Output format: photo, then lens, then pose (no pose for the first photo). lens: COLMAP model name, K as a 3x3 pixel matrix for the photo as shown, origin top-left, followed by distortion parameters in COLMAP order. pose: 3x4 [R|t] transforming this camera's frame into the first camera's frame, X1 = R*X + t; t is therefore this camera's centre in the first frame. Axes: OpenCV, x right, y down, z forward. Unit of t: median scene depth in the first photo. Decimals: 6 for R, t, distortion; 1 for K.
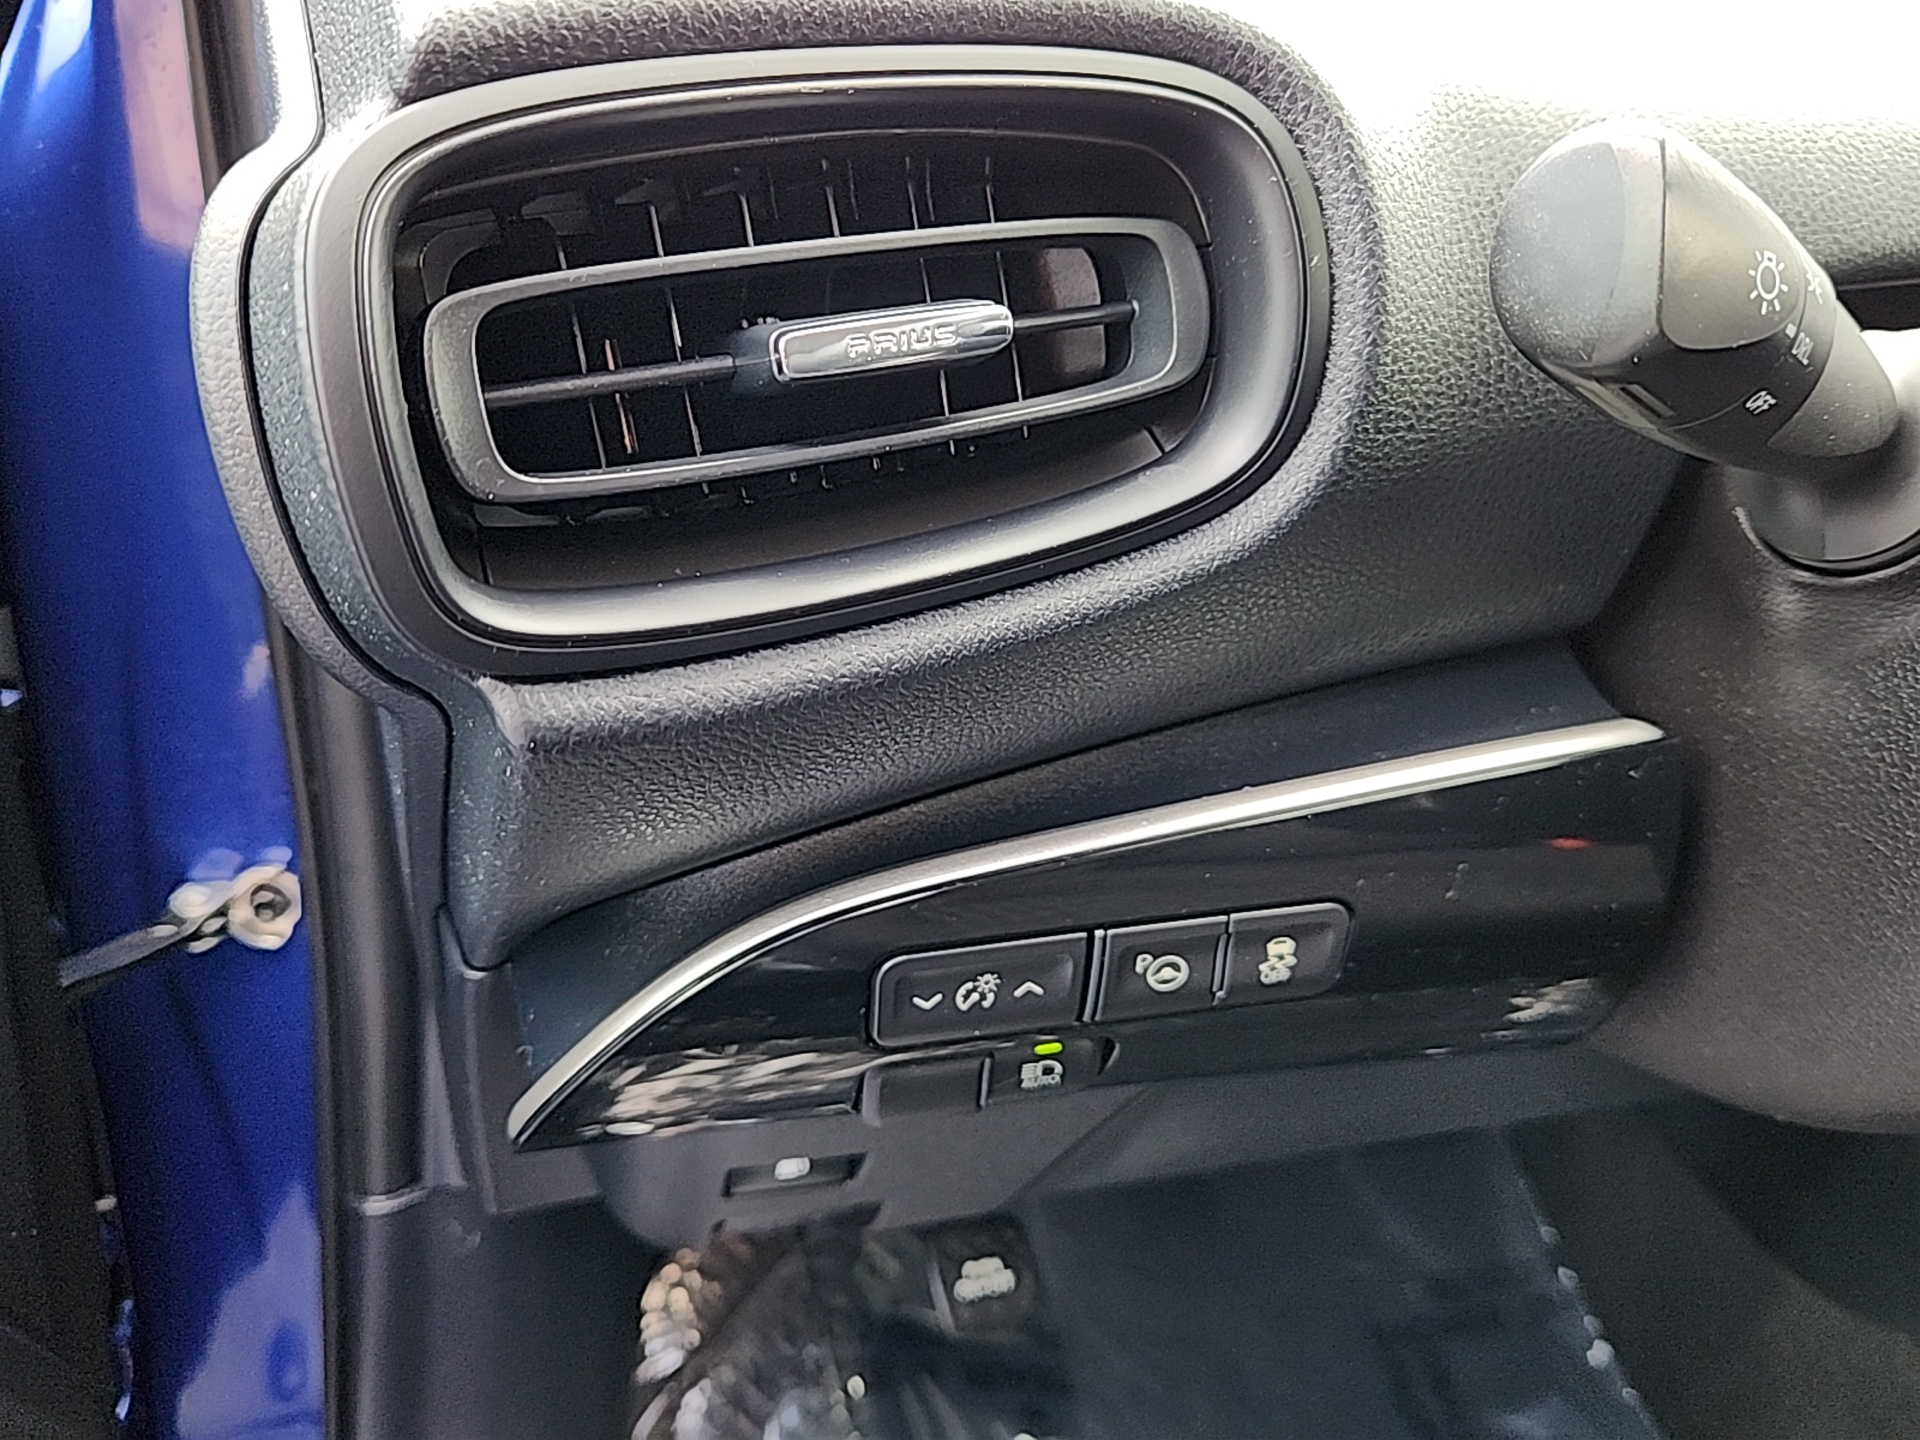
lens RADIAL K [[1568.8, 0, 954.8], [0, 1568.8, 747.6], [0, 0, 1]] dist [0.058326, -0.055369]
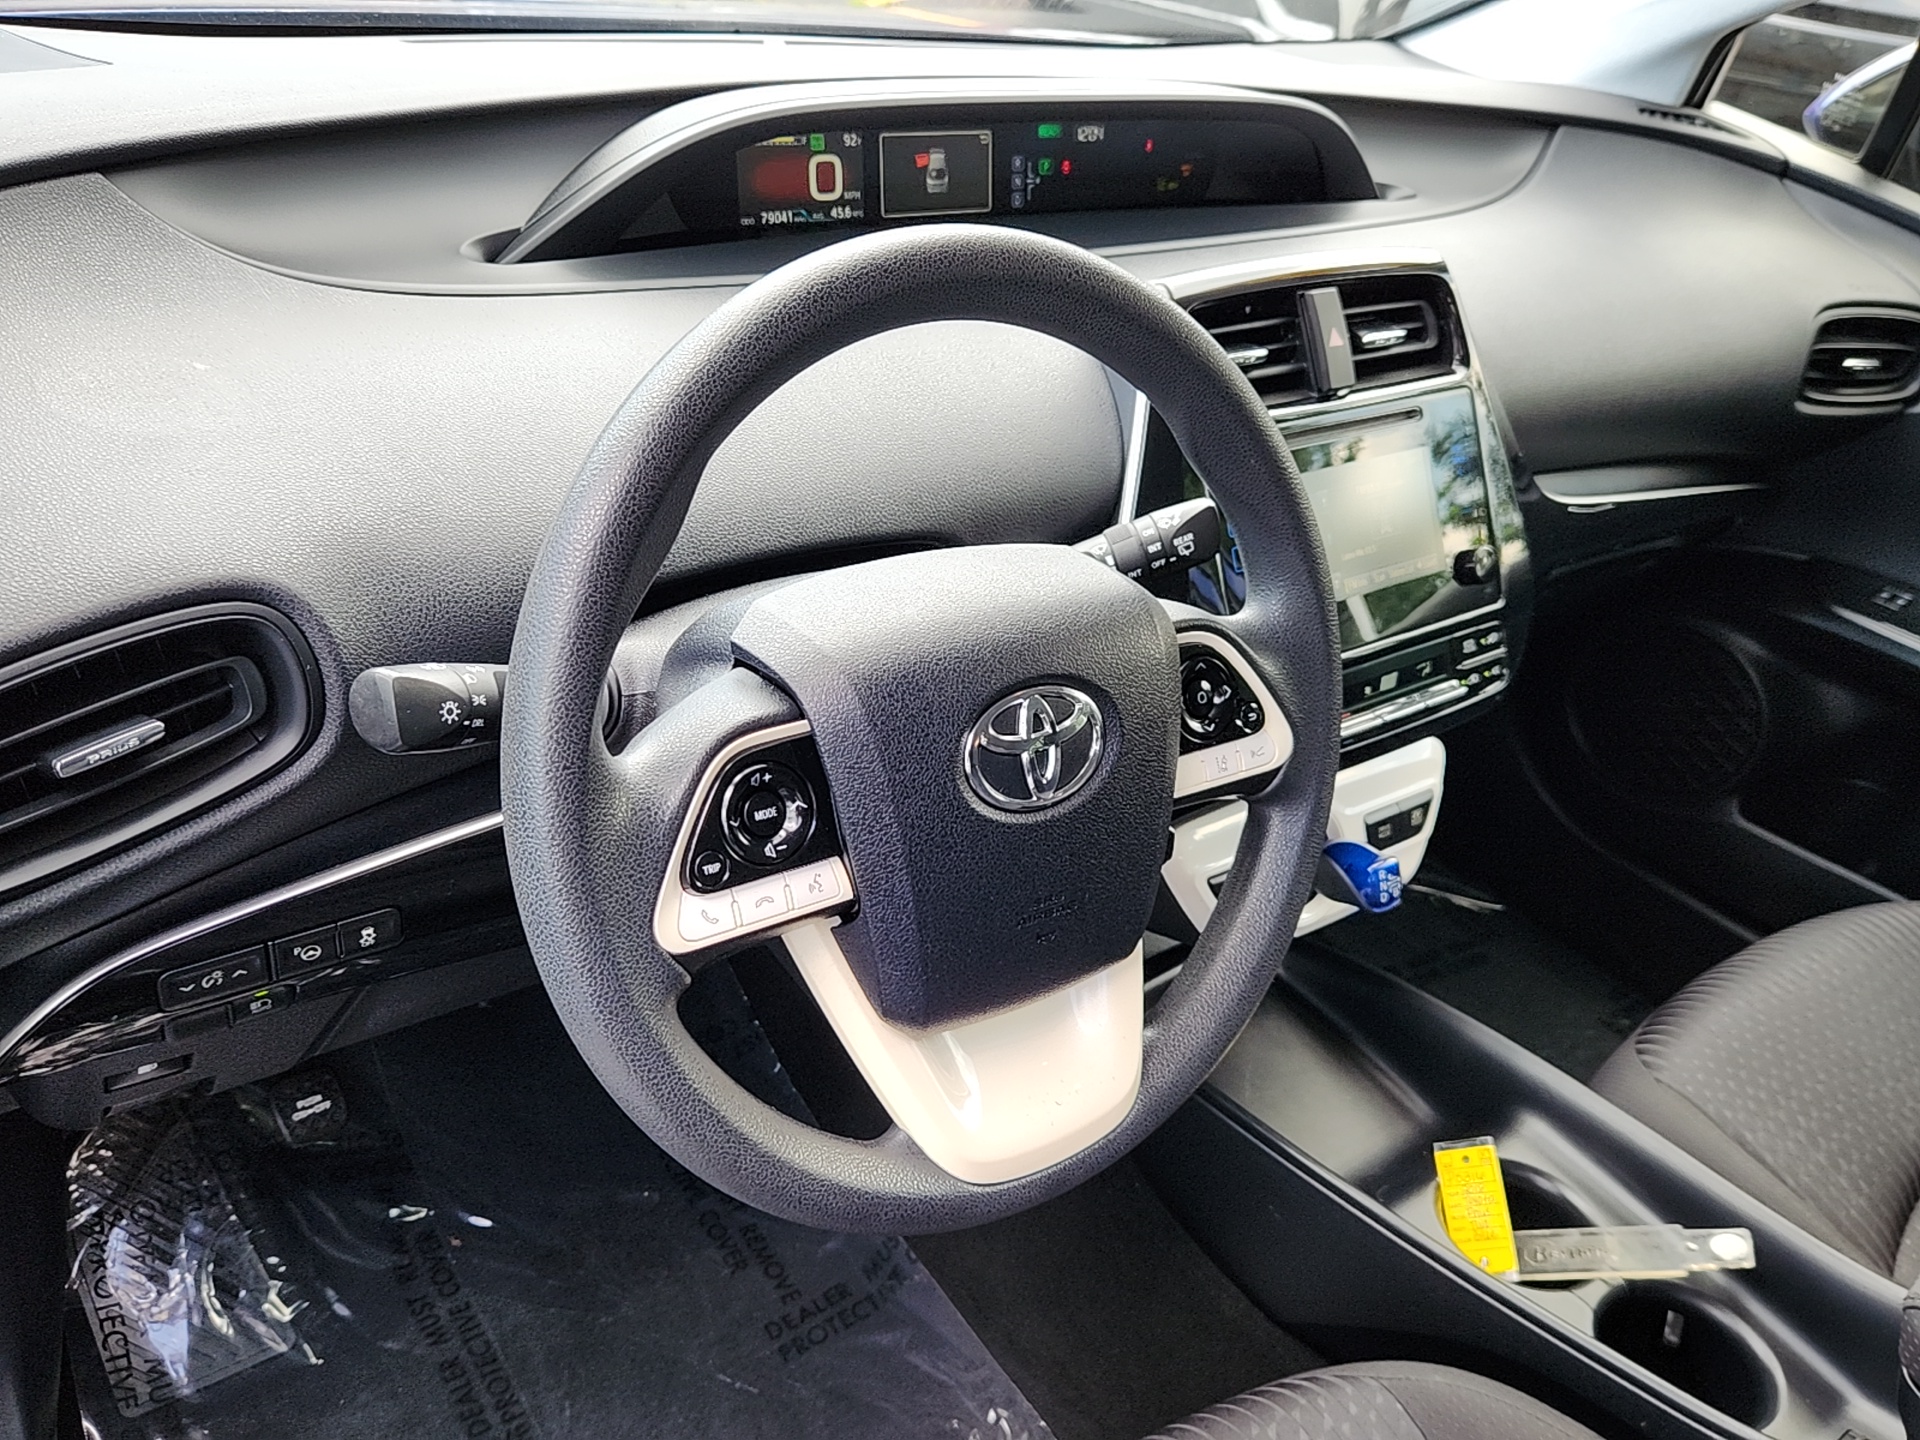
lens RADIAL K [[1568.8, 0, 954.8], [0, 1568.8, 747.6], [0, 0, 1]] dist [0.058326, -0.055369]
pose [[0.933098, -0.128570, 0.335854, 0.264084], [0.086902, 0.986843, 0.136342, -0.353815], [-0.348964, -0.098034, 0.931994, -1.309919]]
